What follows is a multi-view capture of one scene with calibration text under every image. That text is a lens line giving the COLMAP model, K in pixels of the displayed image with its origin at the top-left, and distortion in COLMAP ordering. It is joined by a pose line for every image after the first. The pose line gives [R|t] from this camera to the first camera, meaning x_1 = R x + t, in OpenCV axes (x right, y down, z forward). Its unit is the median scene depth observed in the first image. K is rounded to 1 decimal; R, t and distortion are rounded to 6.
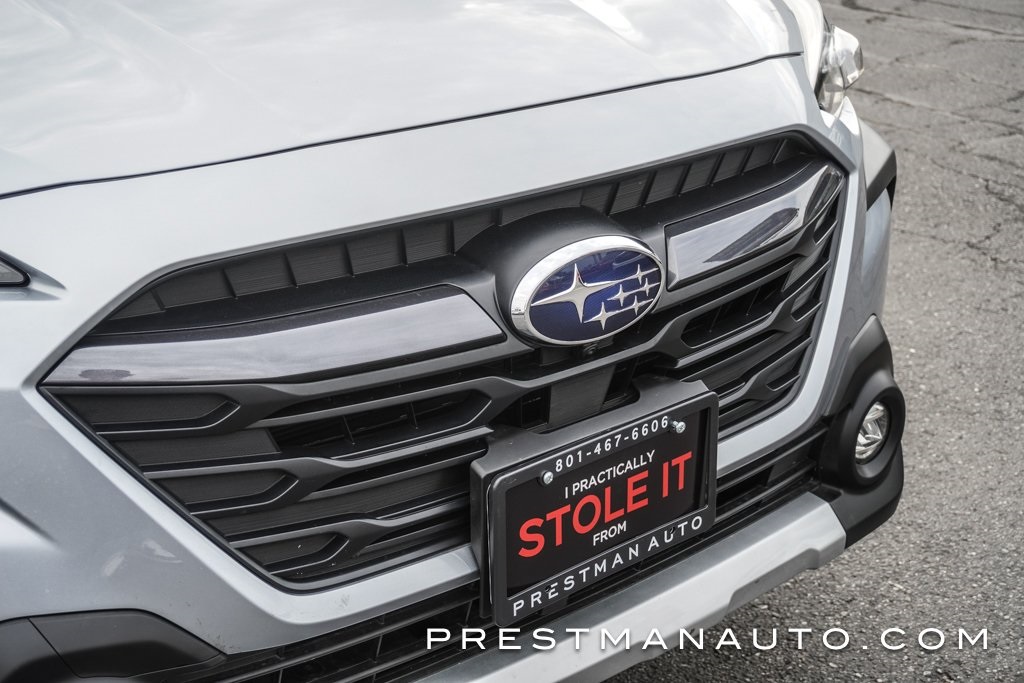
lens RADIAL K [[1498.9, 0, 512.0], [0, 1498.9, 341.5], [0, 0, 1]] dist [0.041418, 0.006226]
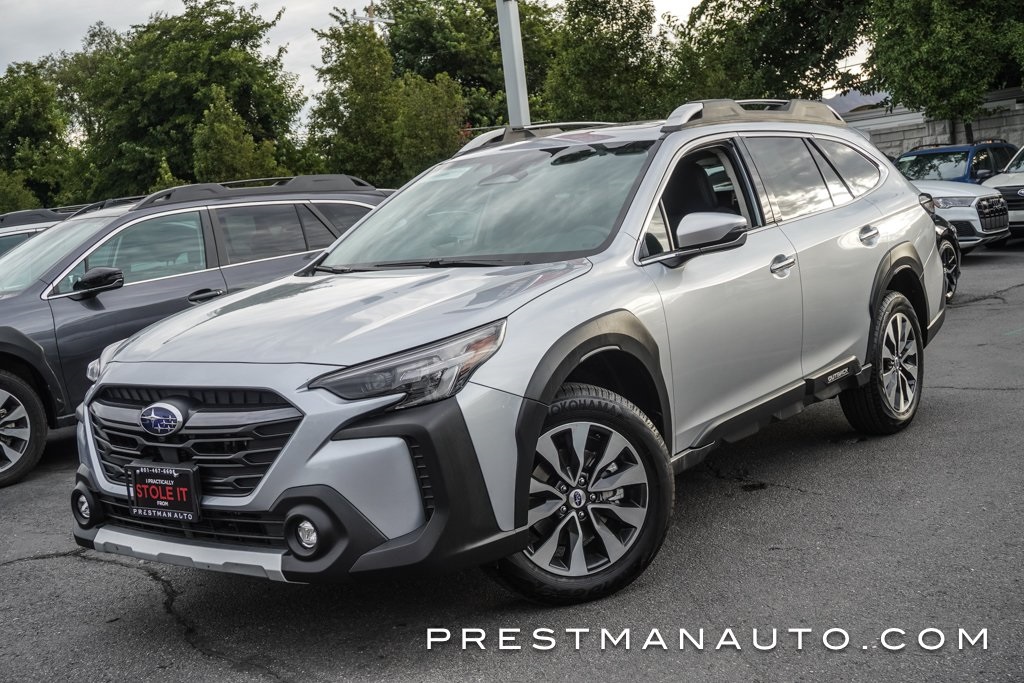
lens RADIAL K [[1271.8, 0, 512.0], [0, 1271.8, 341.5], [0, 0, 1]] dist [0.001910, -0.003818]
pose [[0.229780, 0.093590, -0.968732, 2.702123], [-0.266193, 0.963455, 0.029940, -0.452371], [0.936132, 0.250990, 0.246296, 0.970554]]
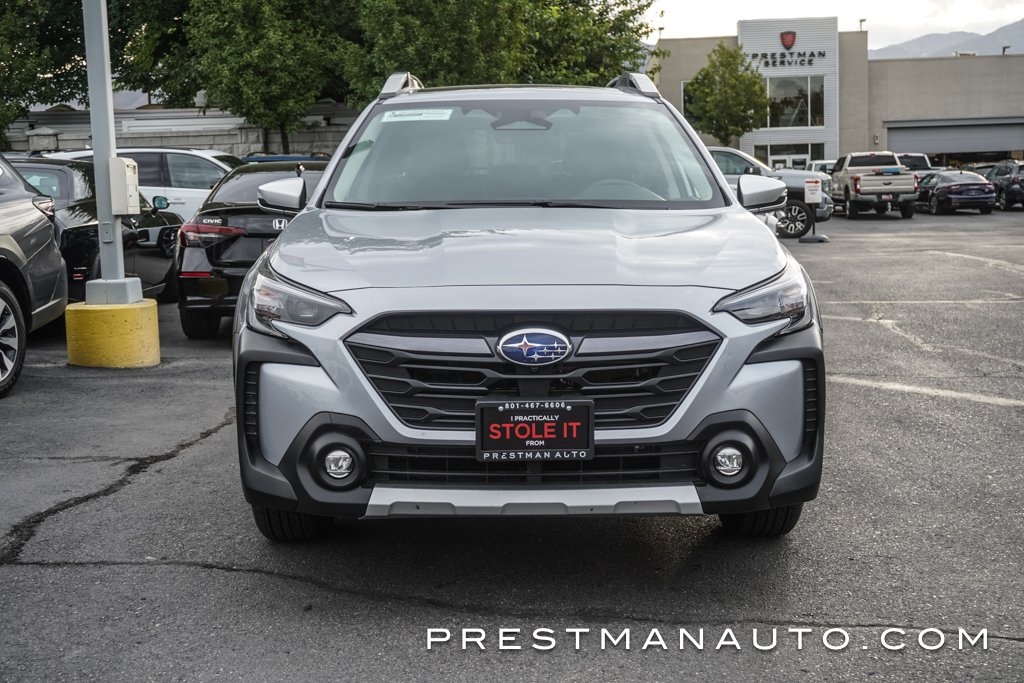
lens RADIAL K [[1395.3, 0, 512.0], [0, 1395.3, 341.5], [0, 0, 1]] dist [0.004434, 0.004298]
pose [[0.785106, 0.076764, -0.614587, 1.550182], [-0.224959, 0.959866, -0.167484, 0.383116], [0.577064, 0.269749, 0.770865, -0.966213]]
